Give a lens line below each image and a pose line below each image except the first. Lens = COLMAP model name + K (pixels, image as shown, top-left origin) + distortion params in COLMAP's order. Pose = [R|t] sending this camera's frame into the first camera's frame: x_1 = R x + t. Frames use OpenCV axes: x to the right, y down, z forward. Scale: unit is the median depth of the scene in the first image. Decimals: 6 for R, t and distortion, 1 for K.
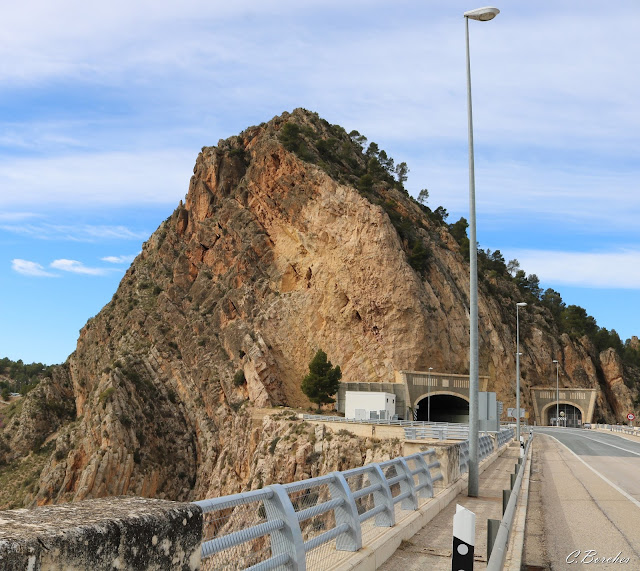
lens RADIAL K [[605.7, 0, 320.0], [0, 605.7, 314.3], [0, 0, 1]] dist [-0.127926, 0.003914]
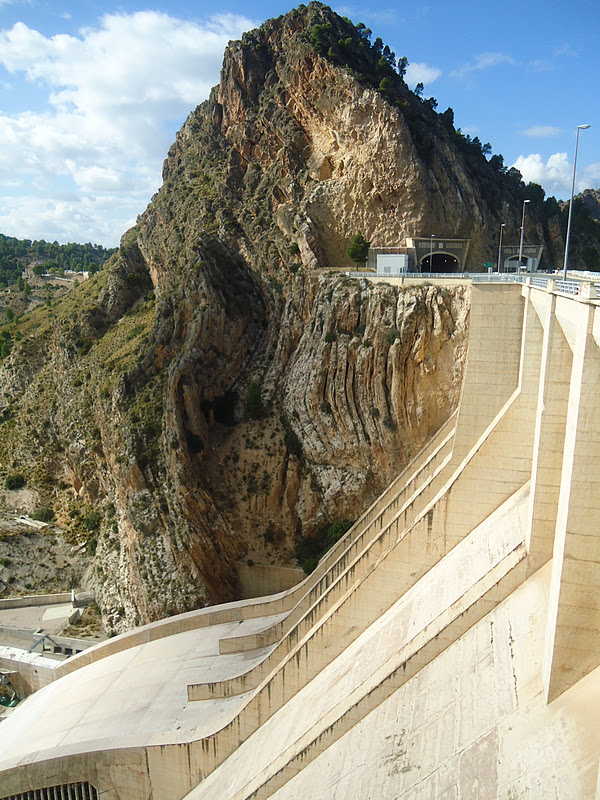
lens RADIAL K [[578.1, 0, 300.0], [0, 578.1, 400.0], [0, 0, 1]] dist [-0.002466, 0.000954]
pose [[0.993311, -0.072521, 0.089853, -0.262373], [0.033496, 0.925677, 0.376829, -0.071652], [-0.110503, -0.371299, 0.921914, -0.352063]]
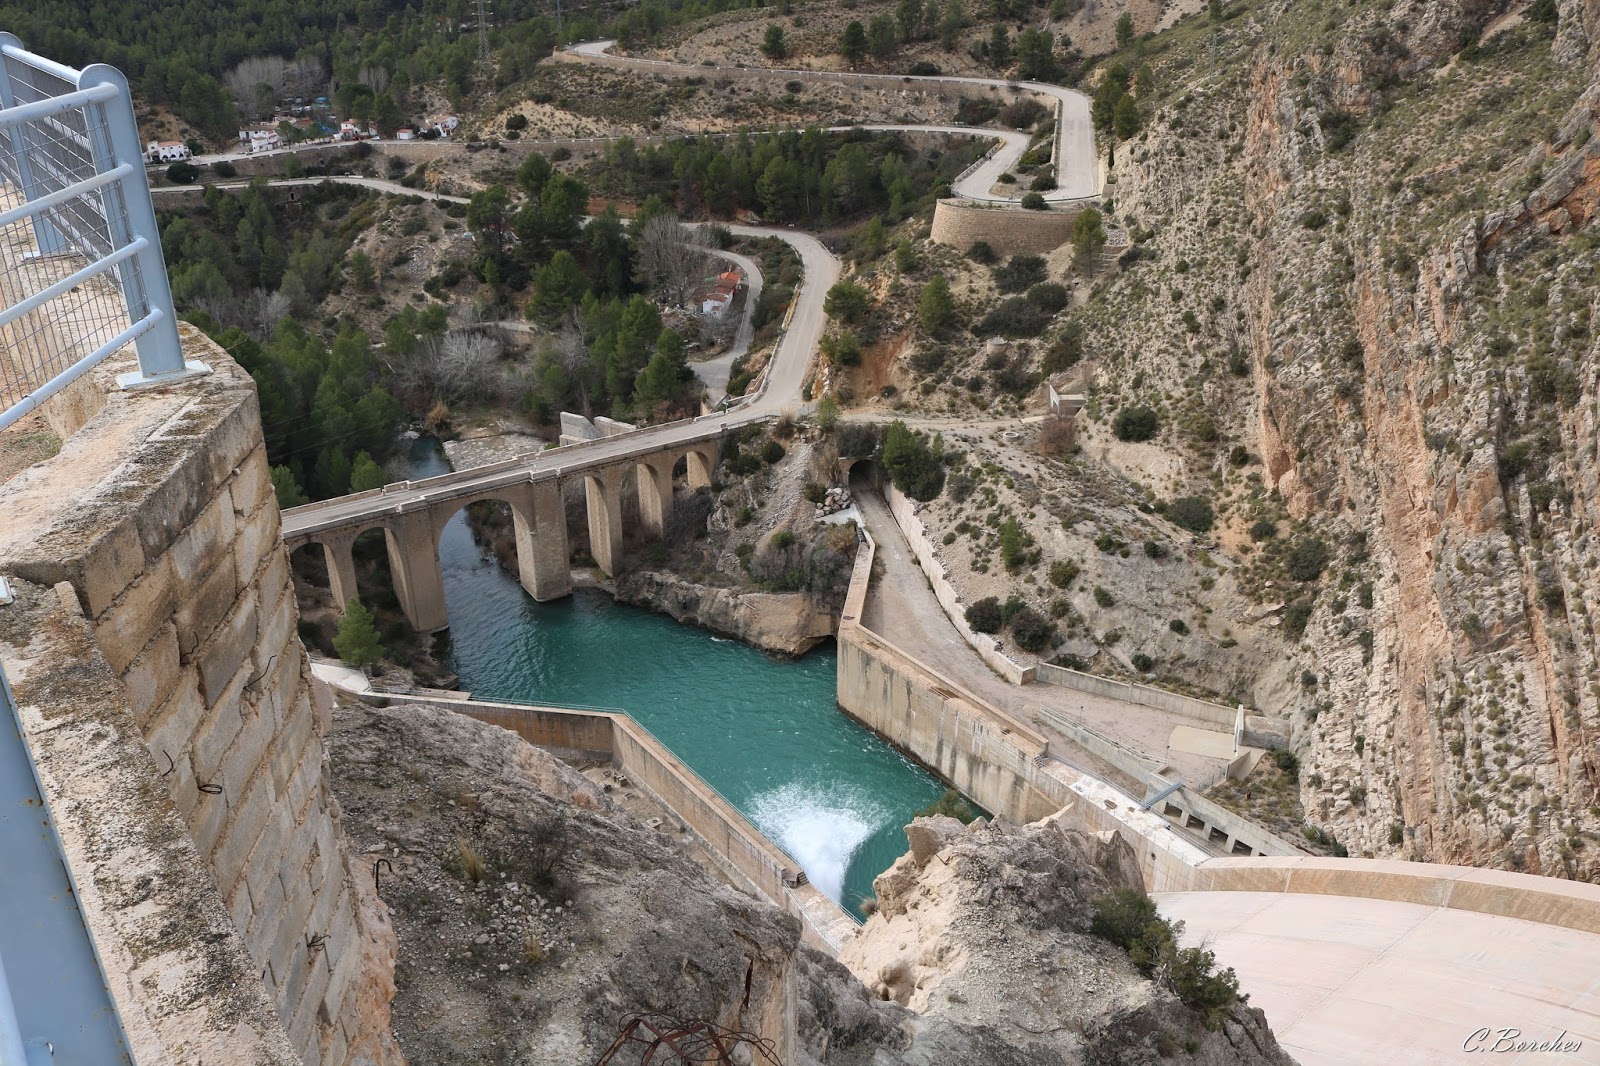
lens RADIAL K [[1313.2, 0, 800.0], [0, 1313.2, 533.0], [0, 0, 1]] dist [-0.164134, 0.136413]
pose [[0.854465, 0.172719, -0.489957, -0.423470], [0.129002, 0.843035, 0.522160, -0.064539], [0.503237, -0.509373, 0.698062, -0.288526]]
